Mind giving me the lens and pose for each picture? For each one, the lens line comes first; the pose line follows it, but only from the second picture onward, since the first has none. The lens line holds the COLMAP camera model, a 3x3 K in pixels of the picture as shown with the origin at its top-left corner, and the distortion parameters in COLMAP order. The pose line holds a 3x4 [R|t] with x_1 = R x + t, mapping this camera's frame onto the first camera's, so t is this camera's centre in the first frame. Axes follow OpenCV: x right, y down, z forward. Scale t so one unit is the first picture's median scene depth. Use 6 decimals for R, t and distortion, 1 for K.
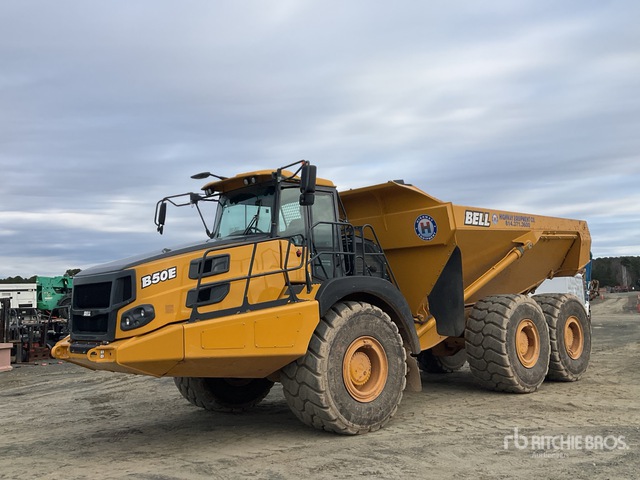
lens RADIAL K [[612.3, 0, 317.9], [0, 612.3, 238.5], [0, 0, 1]] dist [0.058982, 0.000000]
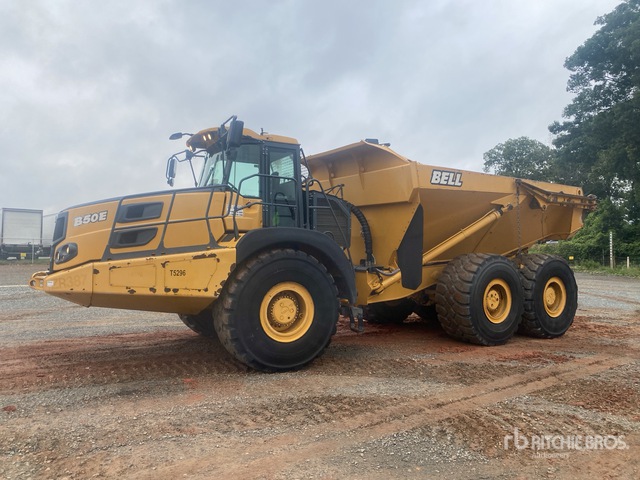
lens RADIAL K [[477.0, 0, 321.8], [0, 477.0, 245.8], [0, 0, 1]] dist [0.045023, -0.022550]
pose [[0.972288, 0.052965, -0.227707, 0.303534], [-0.031388, 0.994754, 0.097360, 0.010586], [0.231669, -0.087514, 0.968850, 0.207641]]
